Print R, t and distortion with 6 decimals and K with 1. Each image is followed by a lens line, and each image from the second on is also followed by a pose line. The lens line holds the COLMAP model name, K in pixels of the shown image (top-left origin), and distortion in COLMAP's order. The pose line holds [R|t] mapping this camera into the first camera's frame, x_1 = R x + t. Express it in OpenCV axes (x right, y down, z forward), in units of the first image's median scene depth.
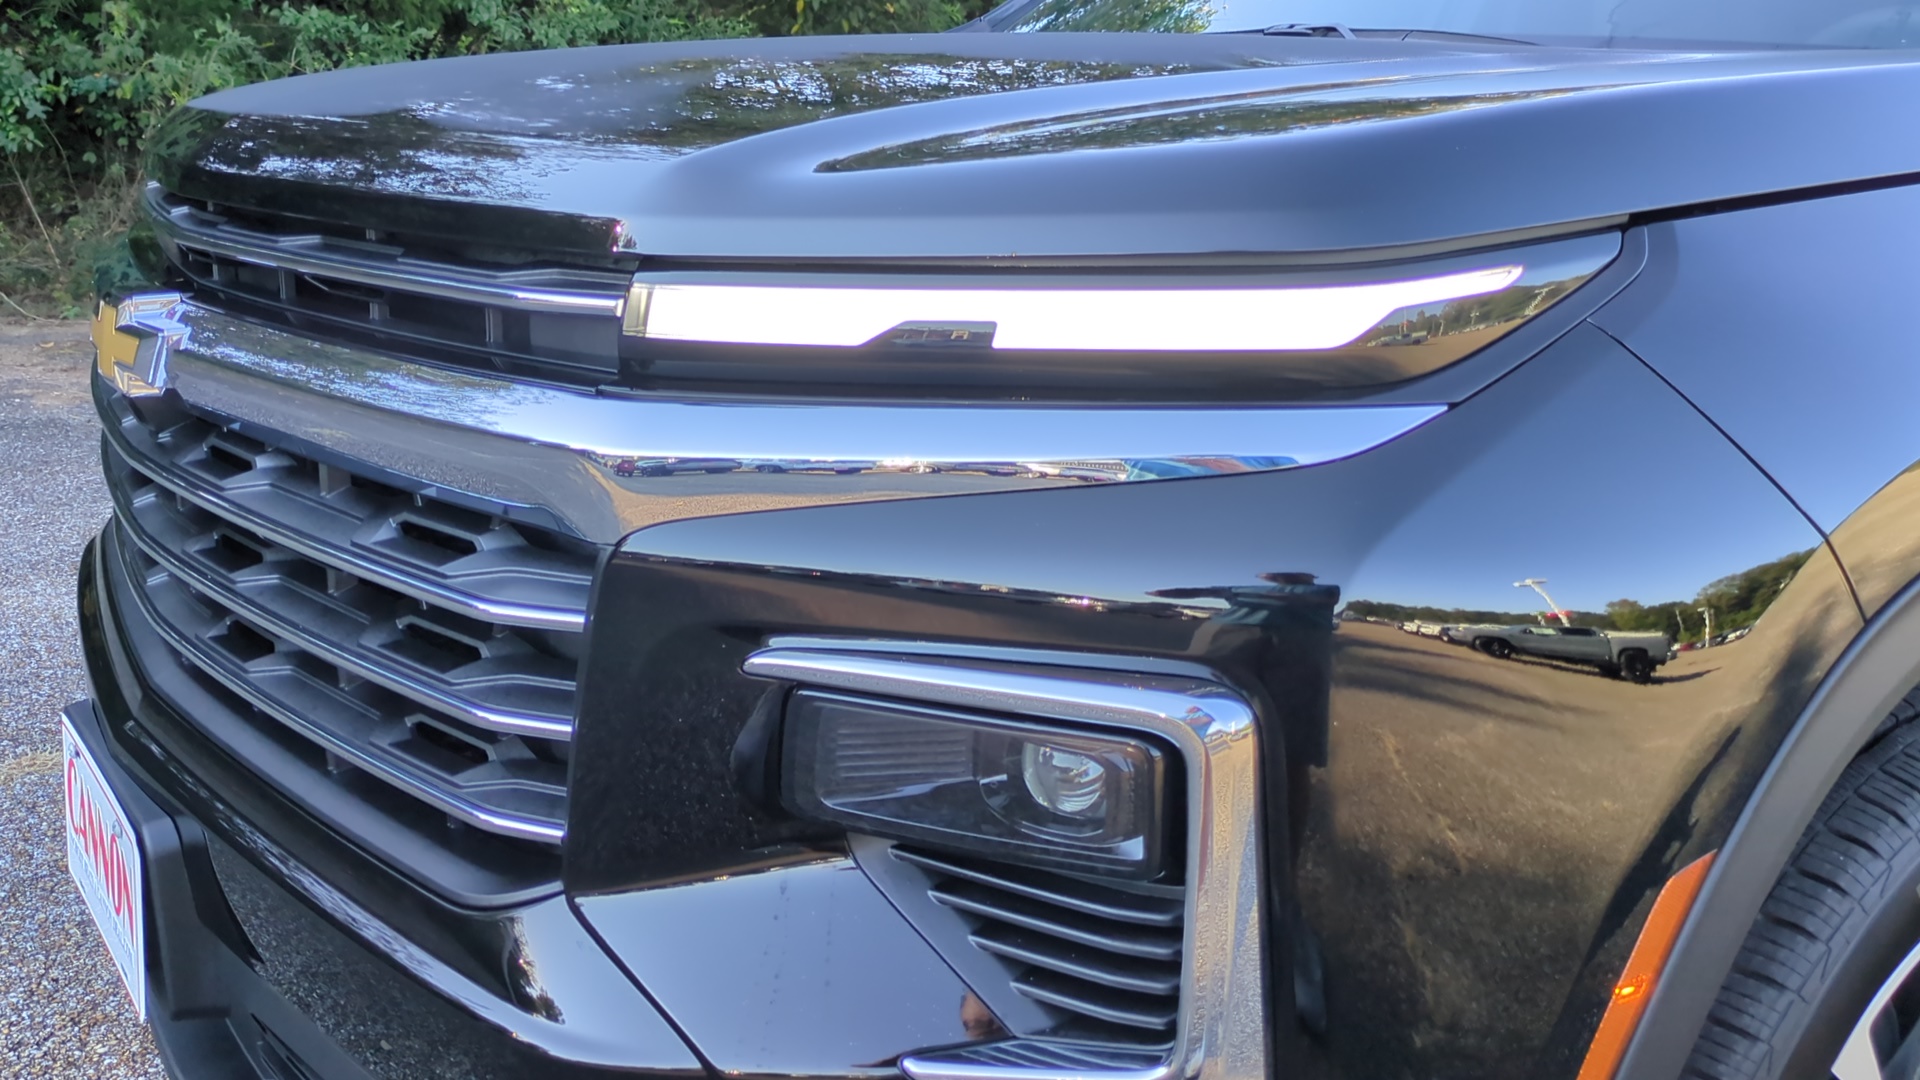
lens RADIAL K [[1463.3, 0, 959.6], [0, 1463.3, 568.6], [0, 0, 1]] dist [0.031793, -0.002551]
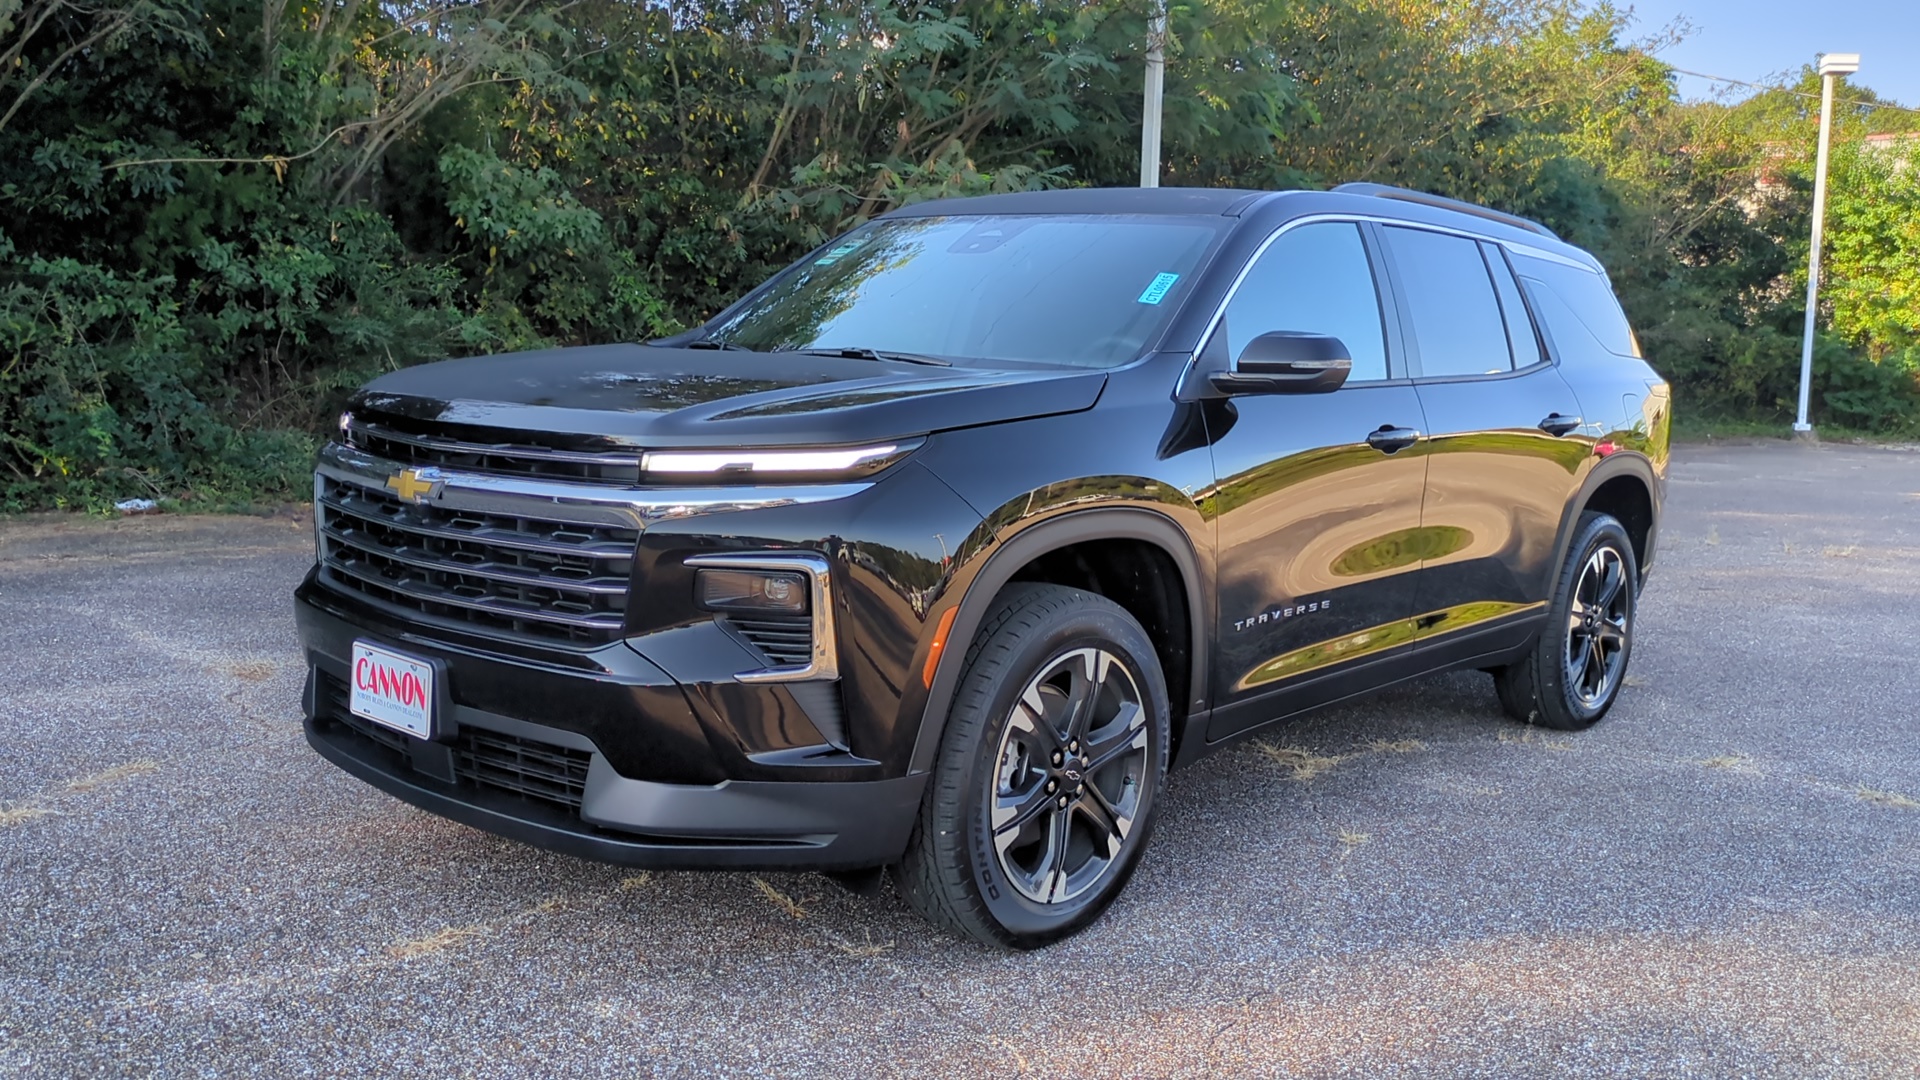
lens RADIAL K [[1637.3, 0, 958.0], [0, 1637.3, 527.9], [0, 0, 1]] dist [0.044482, -0.057851]
pose [[0.976148, -0.027163, 0.215399, -0.277279], [0.063112, 0.984799, -0.161824, 0.527666], [-0.207729, 0.171559, 0.963025, -2.317567]]
